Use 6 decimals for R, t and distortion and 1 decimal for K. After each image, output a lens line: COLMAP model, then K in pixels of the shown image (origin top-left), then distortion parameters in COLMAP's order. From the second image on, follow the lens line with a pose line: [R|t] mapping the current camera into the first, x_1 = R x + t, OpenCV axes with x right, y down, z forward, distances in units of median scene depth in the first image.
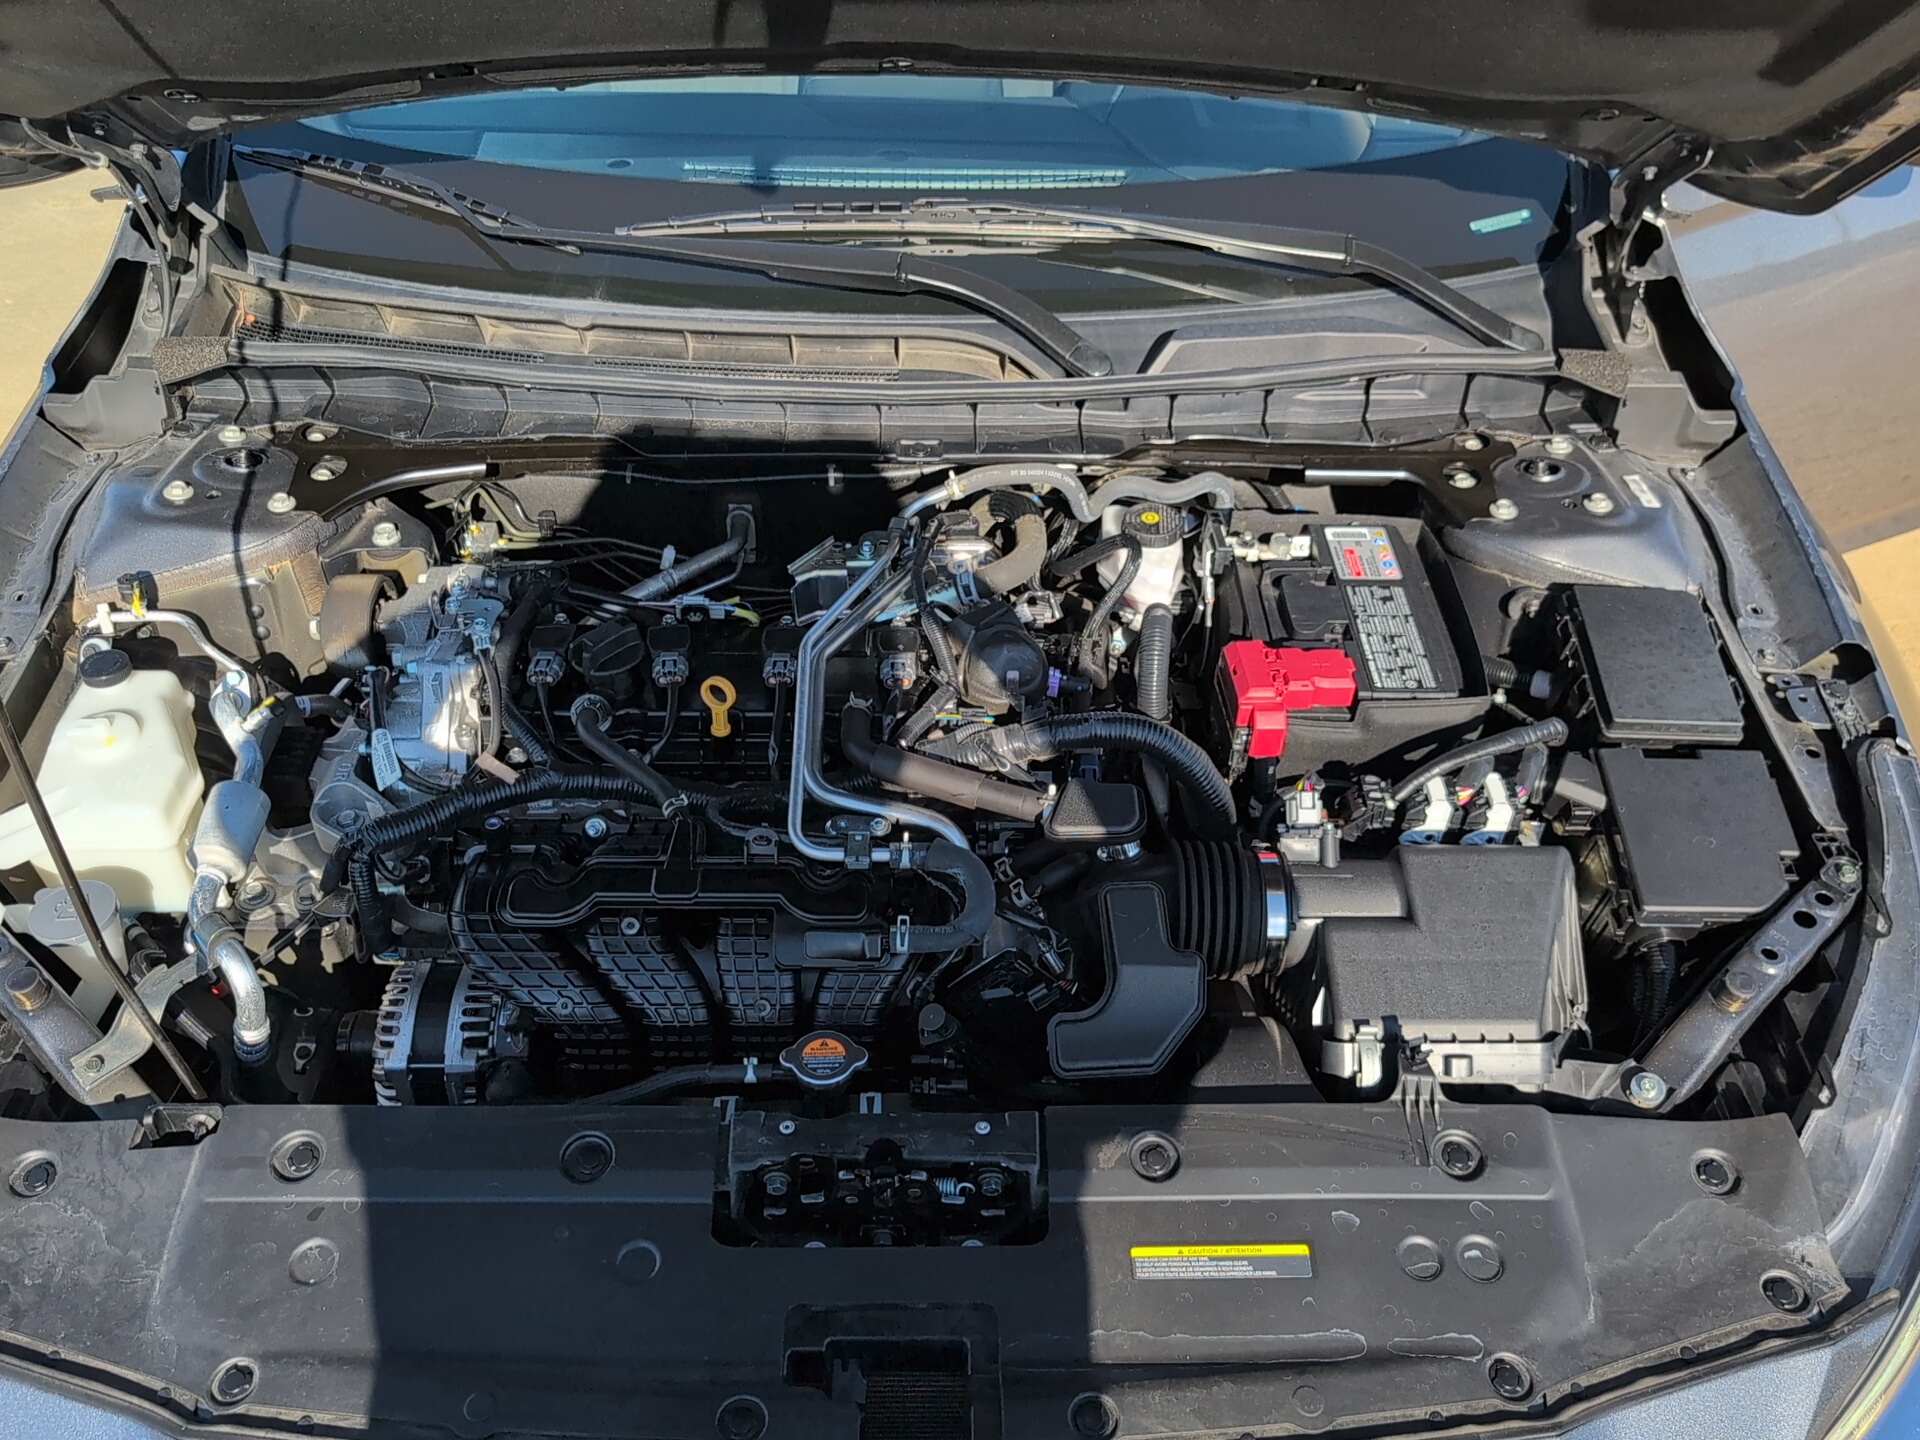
lens RADIAL K [[1605.1, 0, 960.0], [0, 1605.1, 720.0], [0, 0, 1]] dist [0.081240, -0.227308]
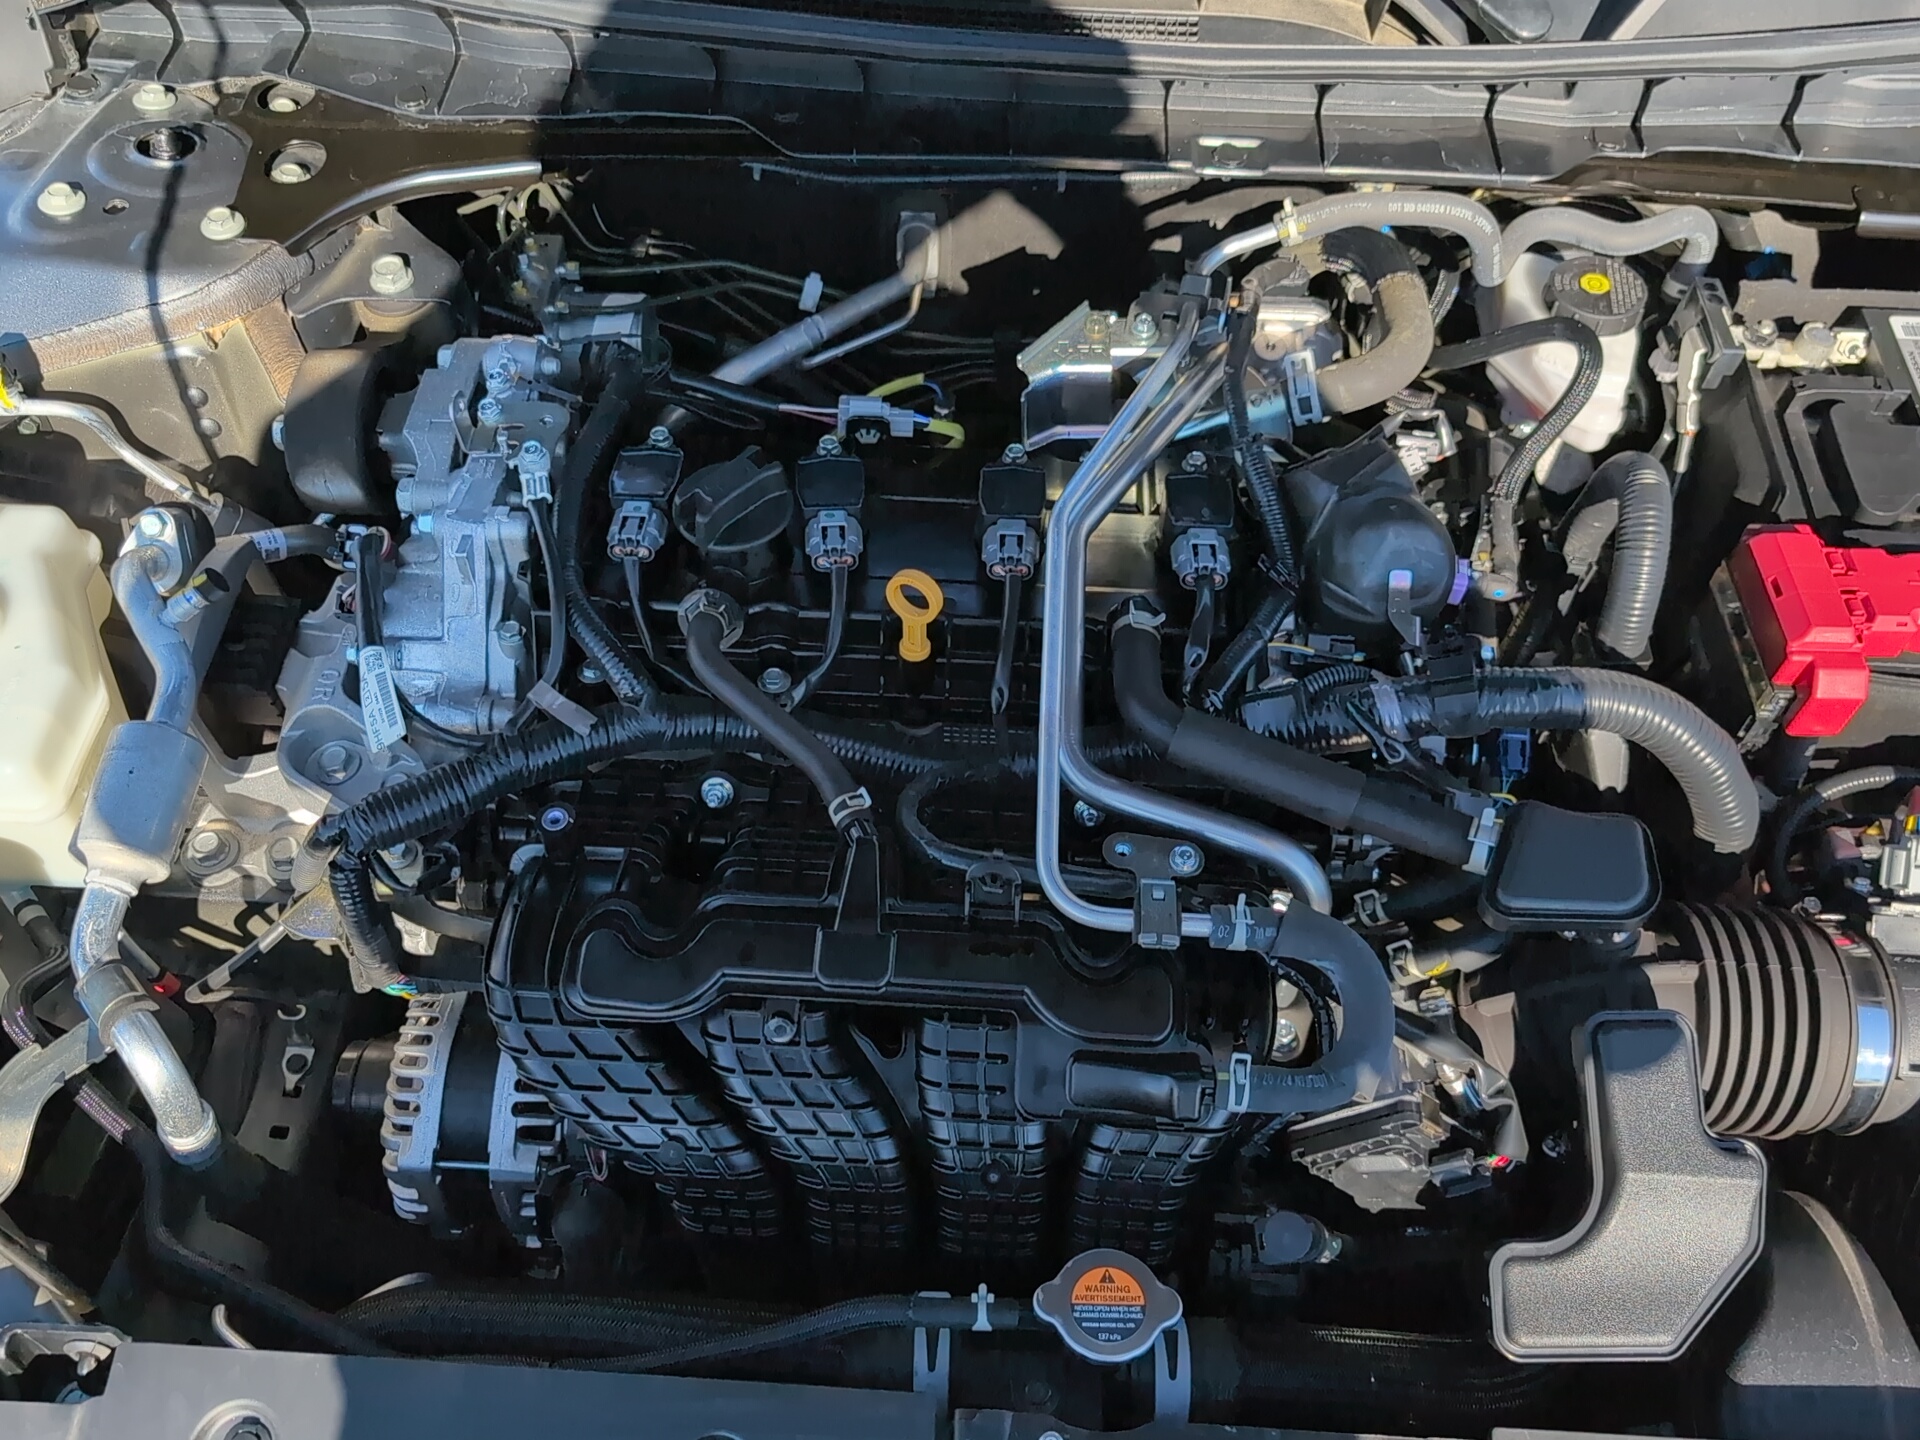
lens RADIAL K [[1624.3, 0, 960.0], [0, 1624.3, 720.0], [0, 0, 1]] dist [0.008460, -0.020637]
pose [[0.997492, 0.049623, -0.050462, -0.092200], [-0.036908, 0.973112, 0.227357, -0.102157], [0.060387, -0.224925, 0.972503, 0.361898]]
